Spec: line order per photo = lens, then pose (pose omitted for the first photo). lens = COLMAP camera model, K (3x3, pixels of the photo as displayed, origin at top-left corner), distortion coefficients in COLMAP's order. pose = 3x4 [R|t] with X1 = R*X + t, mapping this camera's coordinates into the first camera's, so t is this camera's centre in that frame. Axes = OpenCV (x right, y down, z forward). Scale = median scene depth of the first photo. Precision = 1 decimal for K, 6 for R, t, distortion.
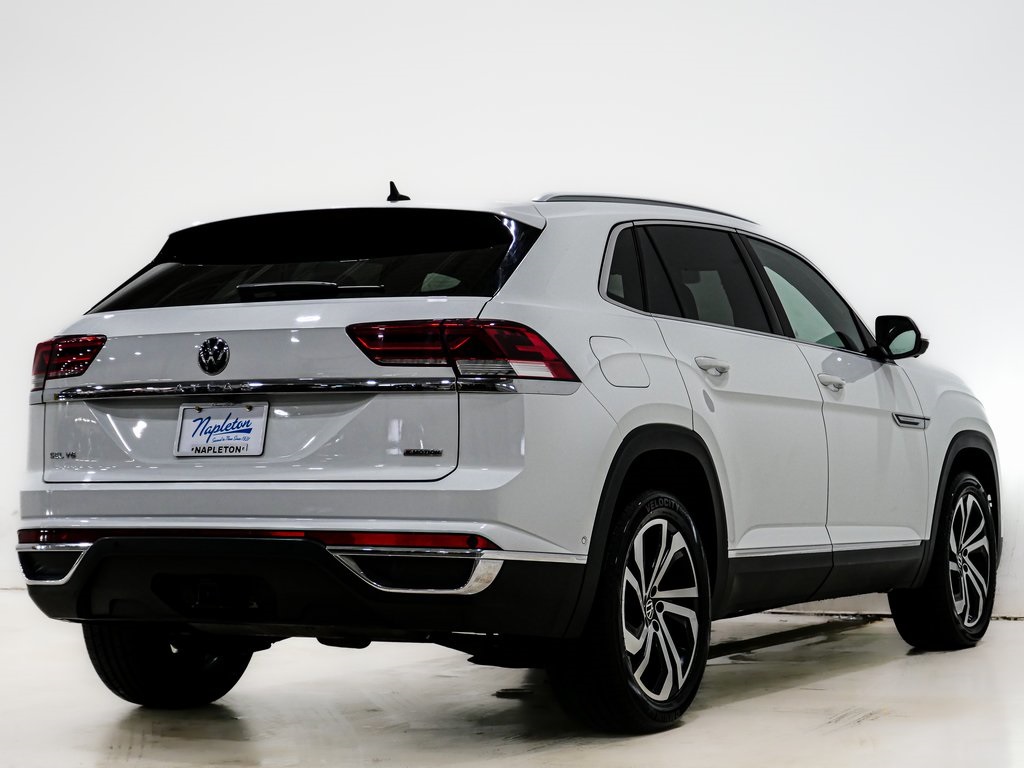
lens RADIAL K [[2158.1, 0, 512.0], [0, 2158.1, 384.0], [0, 0, 1]] dist [0.053453, 0.344660]
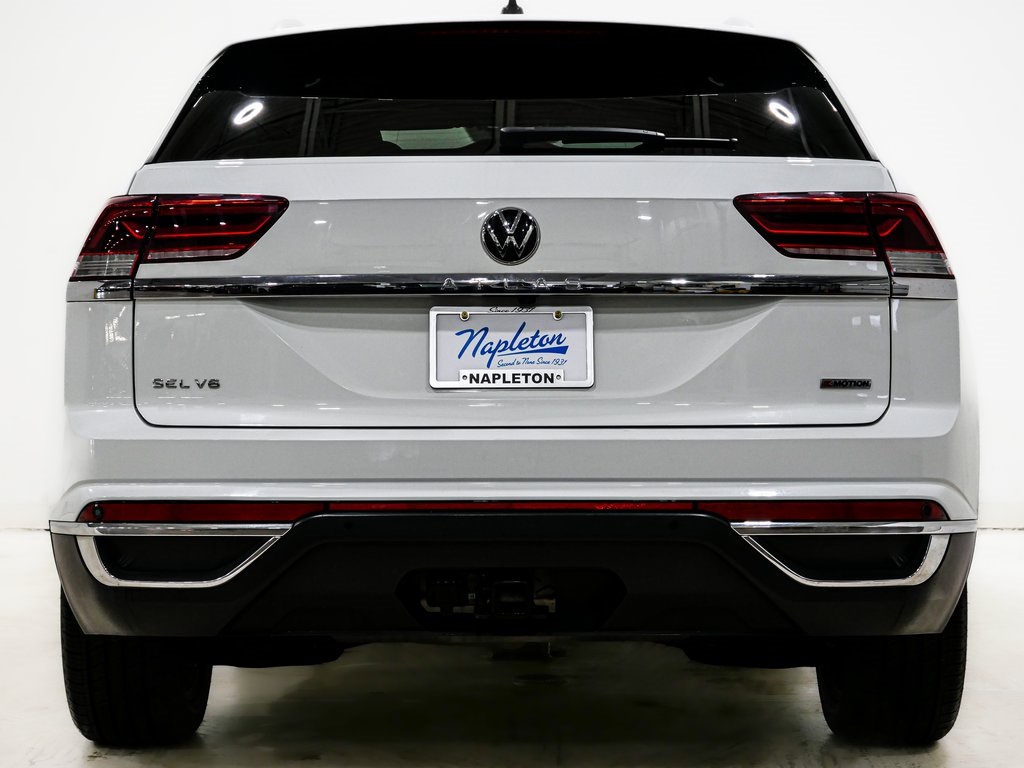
lens RADIAL K [[2158.1, 0, 512.0], [0, 2158.1, 384.0], [0, 0, 1]] dist [0.053453, 0.344660]
pose [[0.883728, -0.005548, 0.467968, -0.442775], [-0.020212, 0.998544, 0.050007, -0.000733], [-0.467564, -0.053651, 0.882330, 0.418656]]
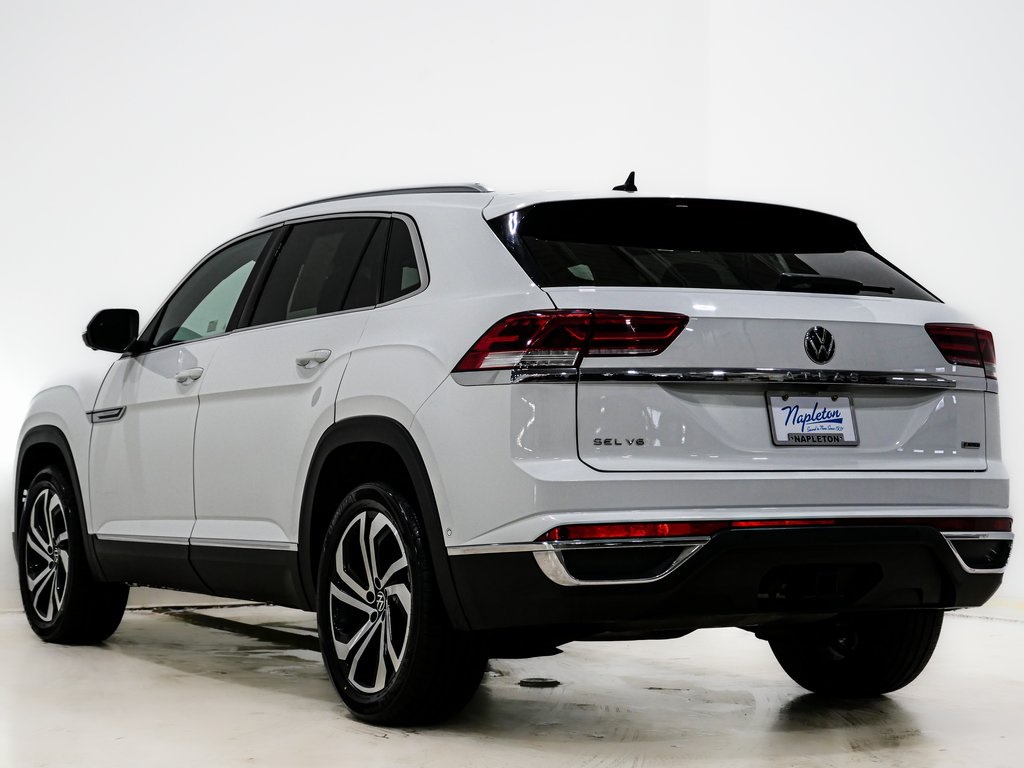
lens RADIAL K [[2158.1, 0, 512.0], [0, 2158.1, 384.0], [0, 0, 1]] dist [0.053453, 0.344660]
pose [[0.529418, 0.034933, 0.847641, -1.055324], [-0.035115, 0.999198, -0.019247, 0.029126], [-0.847634, -0.019575, 0.530220, 0.589206]]
